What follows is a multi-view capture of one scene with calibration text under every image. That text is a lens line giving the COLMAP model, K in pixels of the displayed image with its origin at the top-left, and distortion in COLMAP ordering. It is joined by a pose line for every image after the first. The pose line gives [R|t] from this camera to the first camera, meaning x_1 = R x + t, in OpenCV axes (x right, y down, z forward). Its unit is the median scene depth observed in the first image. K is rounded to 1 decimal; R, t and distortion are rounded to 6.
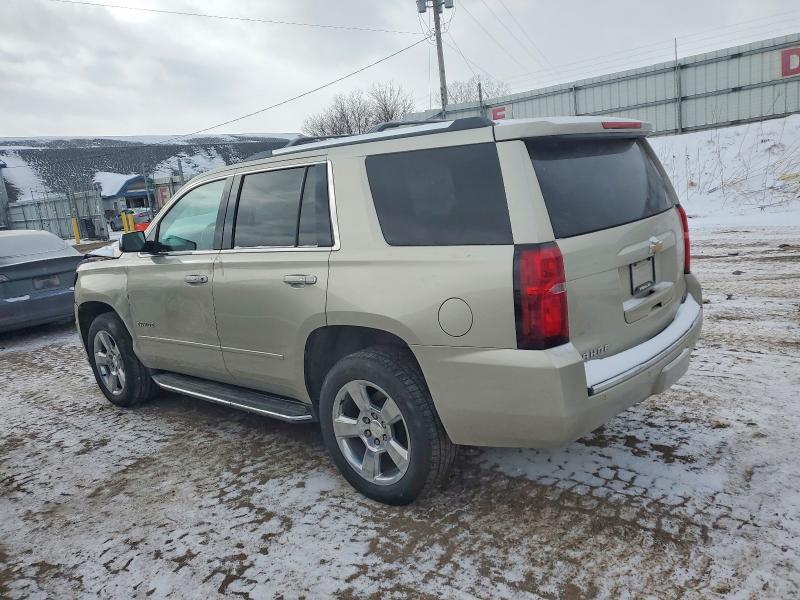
lens RADIAL K [[623.1, 0, 412.1], [0, 623.1, 298.1], [0, 0, 1]] dist [-0.035646, 0.063281]
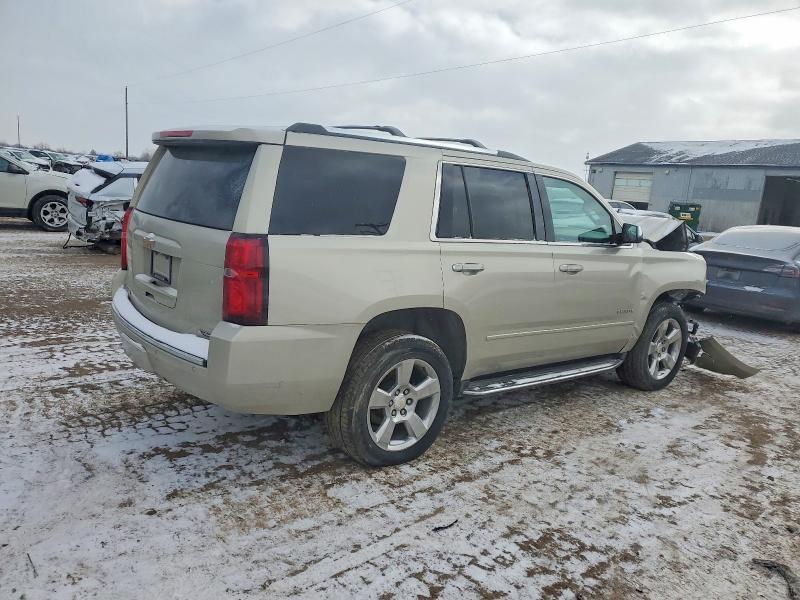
lens RADIAL K [[623.1, 0, 412.1], [0, 623.1, 298.1], [0, 0, 1]] dist [-0.035646, 0.063281]
pose [[-0.168224, 0.260468, -0.950714, 1.332534], [-0.247816, 0.922309, 0.296536, -0.426194], [0.954090, 0.285487, -0.090606, 1.479214]]
